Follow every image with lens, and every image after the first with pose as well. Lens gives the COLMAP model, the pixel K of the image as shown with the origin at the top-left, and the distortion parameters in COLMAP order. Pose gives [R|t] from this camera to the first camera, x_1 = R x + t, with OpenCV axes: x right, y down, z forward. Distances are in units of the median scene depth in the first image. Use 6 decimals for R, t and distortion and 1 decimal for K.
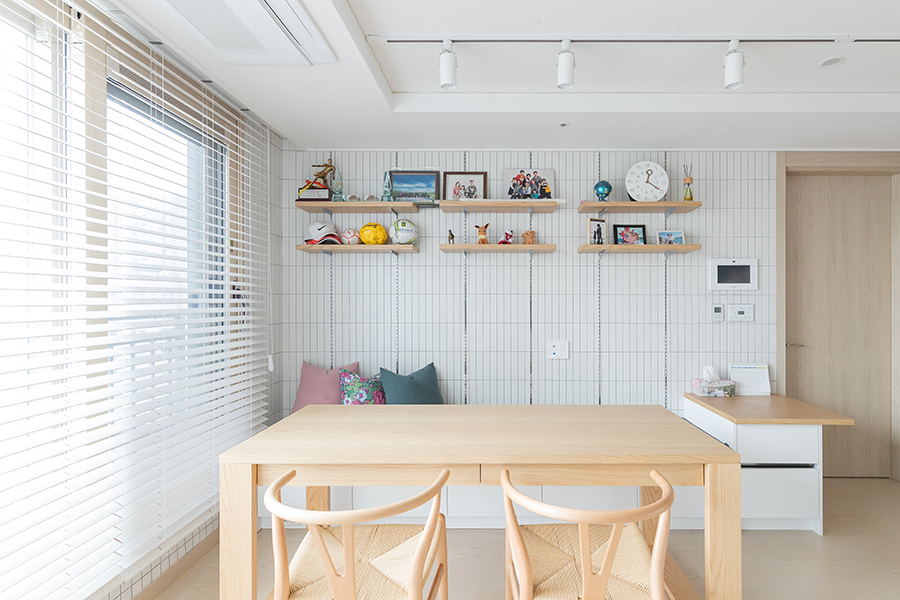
lens RADIAL K [[414.8, 0, 487.5], [0, 414.8, 299.3], [0, 0, 1]] dist [0.013289, -0.002109]
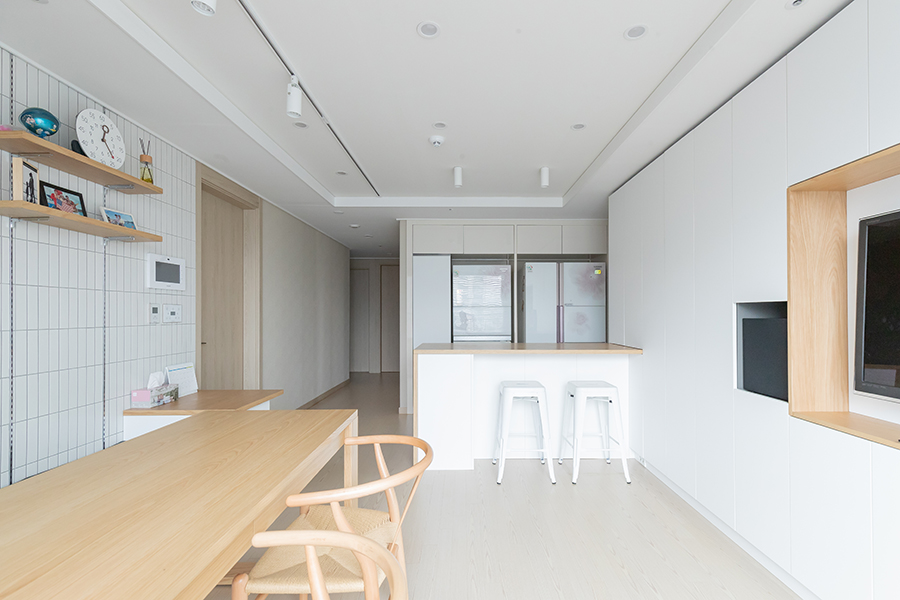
lens RADIAL K [[414.8, 0, 472.4], [0, 414.8, 315.4], [0, 0, 1]] dist [0.013289, -0.002109]
pose [[-0.019756, -0.005026, 0.999792, -0.376222], [-0.008954, 0.999948, 0.004850, 0.025902], [-0.999765, -0.008857, -0.019800, 0.327476]]
